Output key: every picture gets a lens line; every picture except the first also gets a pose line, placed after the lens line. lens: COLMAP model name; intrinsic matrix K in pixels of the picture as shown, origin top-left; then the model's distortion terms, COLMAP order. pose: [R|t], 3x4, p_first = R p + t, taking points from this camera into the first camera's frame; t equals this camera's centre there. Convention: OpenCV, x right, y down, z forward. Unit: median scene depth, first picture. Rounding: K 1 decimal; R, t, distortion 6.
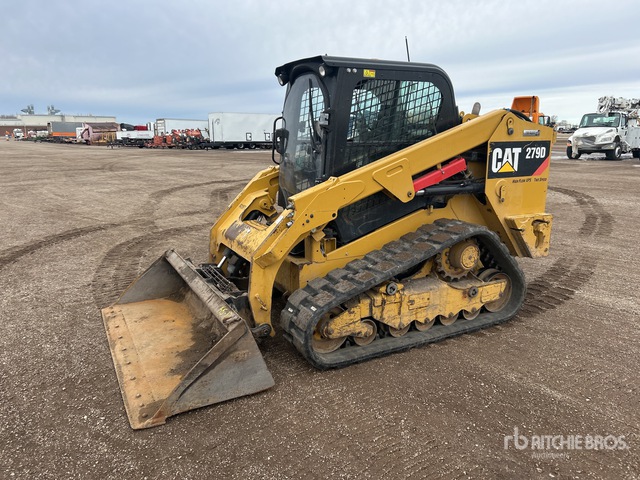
lens RADIAL K [[485.5, 0, 321.8], [0, 485.5, 235.0], [0, 0, 1]] dist [-0.012390, -0.008751]
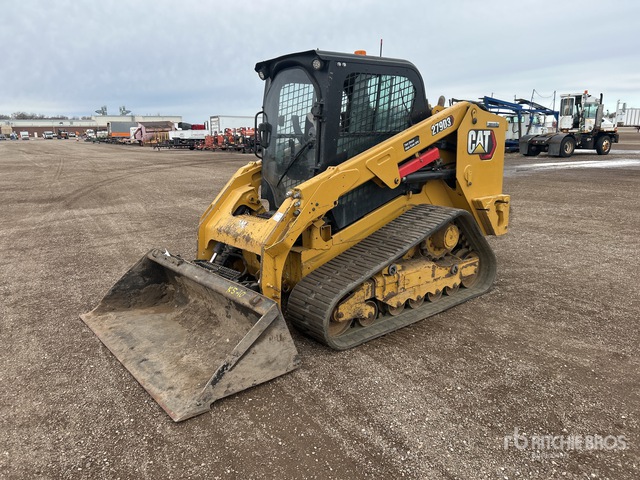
lens RADIAL K [[485.5, 0, 314.4], [0, 485.5, 236.5], [0, 0, 1]] dist [-0.012390, -0.008751]
pose [[0.982733, -0.065452, 0.173065, -0.176256], [0.066078, 0.997812, 0.002144, 0.022702], [-0.172827, 0.009329, 0.984908, -0.018367]]
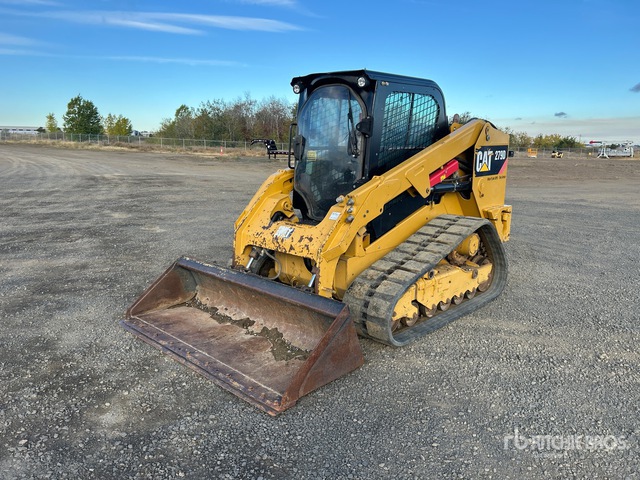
lens RADIAL K [[485.5, 0, 299.3], [0, 485.5, 209.7], [0, 0, 1]] dist [-0.012390, -0.008751]
pose [[0.961172, -0.036744, 0.273492, -0.395247], [0.057383, 0.996044, -0.067850, 0.019536], [-0.269917, 0.080909, 0.959478, -0.013002]]
